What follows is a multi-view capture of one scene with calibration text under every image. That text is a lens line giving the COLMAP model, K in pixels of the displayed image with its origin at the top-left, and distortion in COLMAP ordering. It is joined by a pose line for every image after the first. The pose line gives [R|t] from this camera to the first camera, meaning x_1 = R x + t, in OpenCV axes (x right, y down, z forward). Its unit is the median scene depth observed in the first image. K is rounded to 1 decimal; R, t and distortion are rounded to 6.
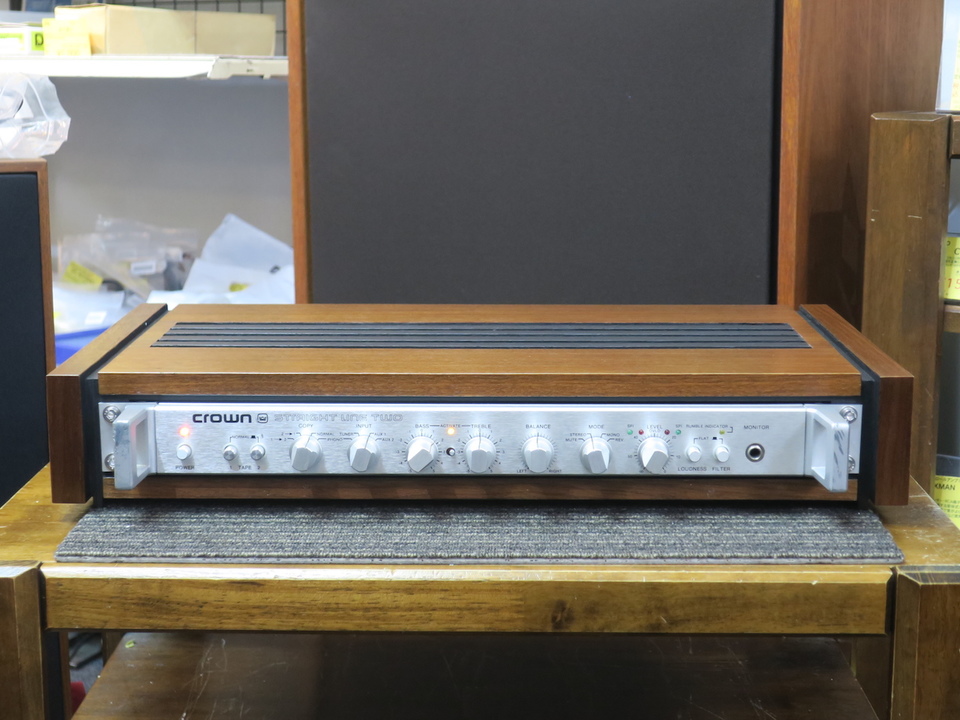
lens RADIAL K [[1770.4, 0, 480.0], [0, 1770.4, 360.0], [0, 0, 1]] dist [0.012389, -0.253215]
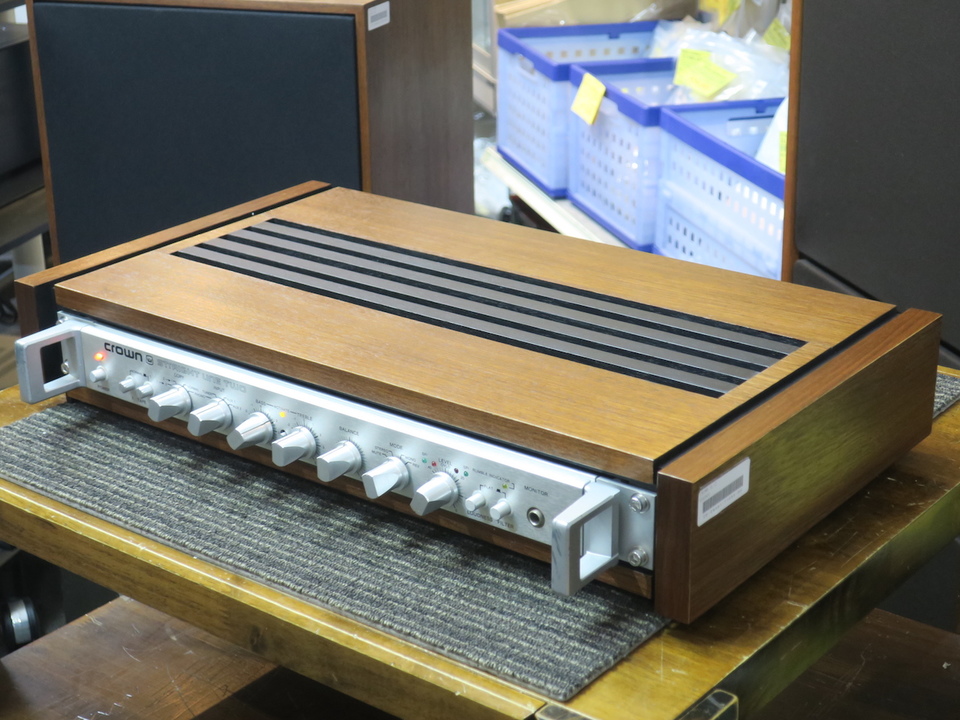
lens RADIAL K [[1754.1, 0, 480.0], [0, 1754.1, 360.0], [0, 0, 1]] dist [-0.025731, -0.202049]
pose [[0.795822, 0.211943, -0.567228, 0.607353], [-0.092297, 0.968257, 0.232293, -0.221257], [0.598455, -0.132510, 0.790122, 0.310267]]
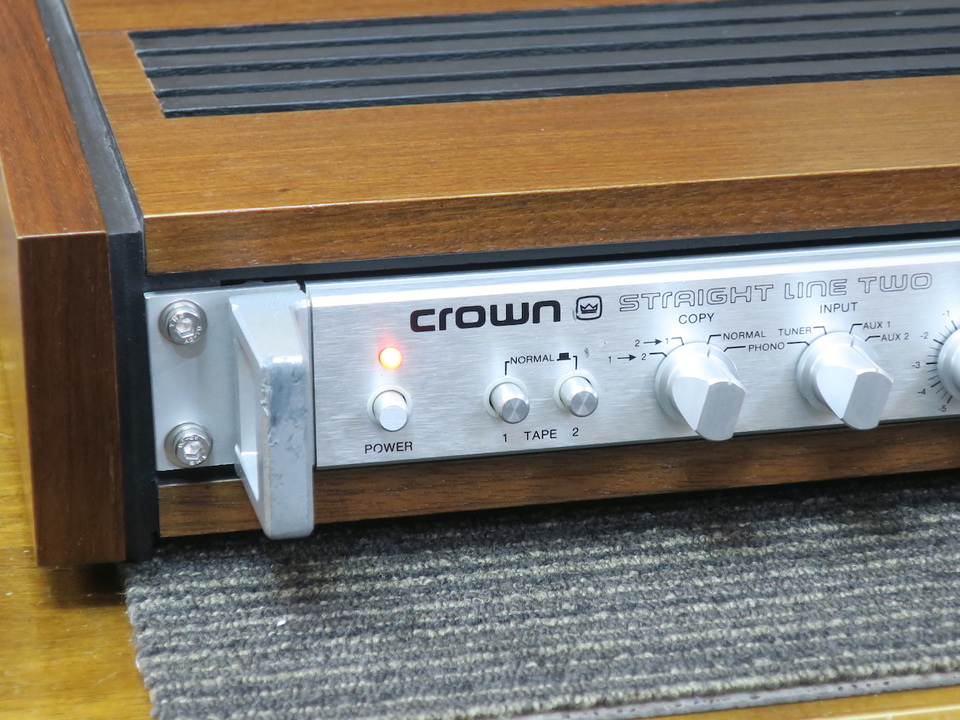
lens RADIAL K [[2908.3, 0, 480.0], [0, 2908.3, 360.0], [0, 0, 1]] dist [0.003299, -2.258665]
pose [[0.975937, -0.078730, 0.203342, -0.275438], [0.046885, 0.986497, 0.156928, -0.056342], [-0.212951, -0.143618, 0.966450, 0.391284]]
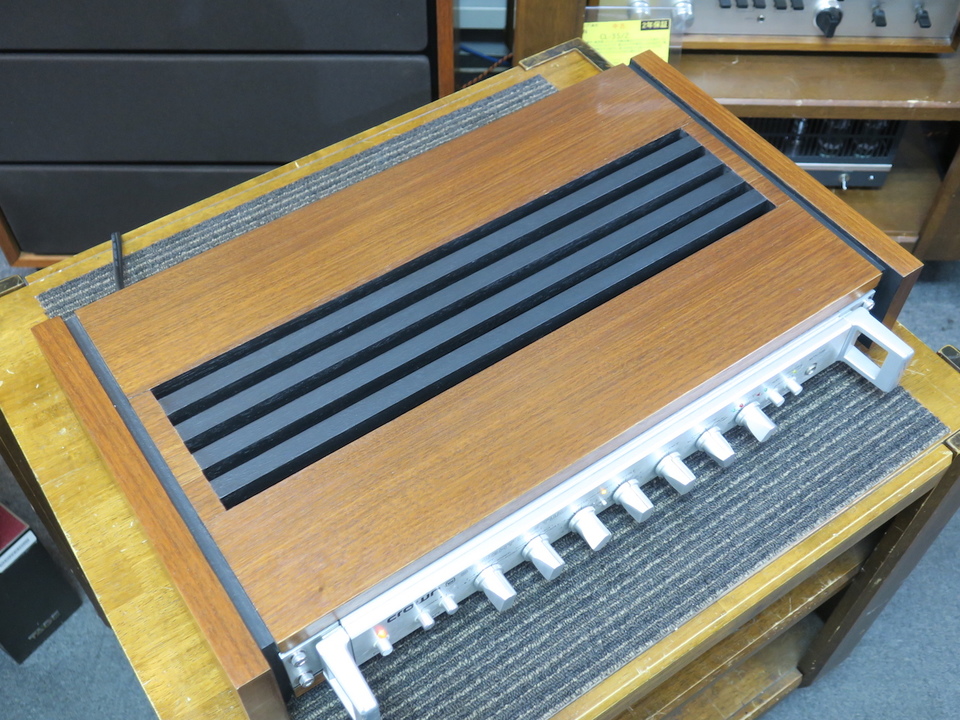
lens RADIAL K [[1068.1, 0, 480.0], [0, 1068.1, 360.0], [0, 0, 1]] dist [-0.012859, -0.035573]
pose [[0.813567, -0.454433, 0.362766, -0.262479], [0.093564, 0.718055, 0.689669, -0.443030], [-0.573894, -0.527150, 0.626704, 0.696111]]
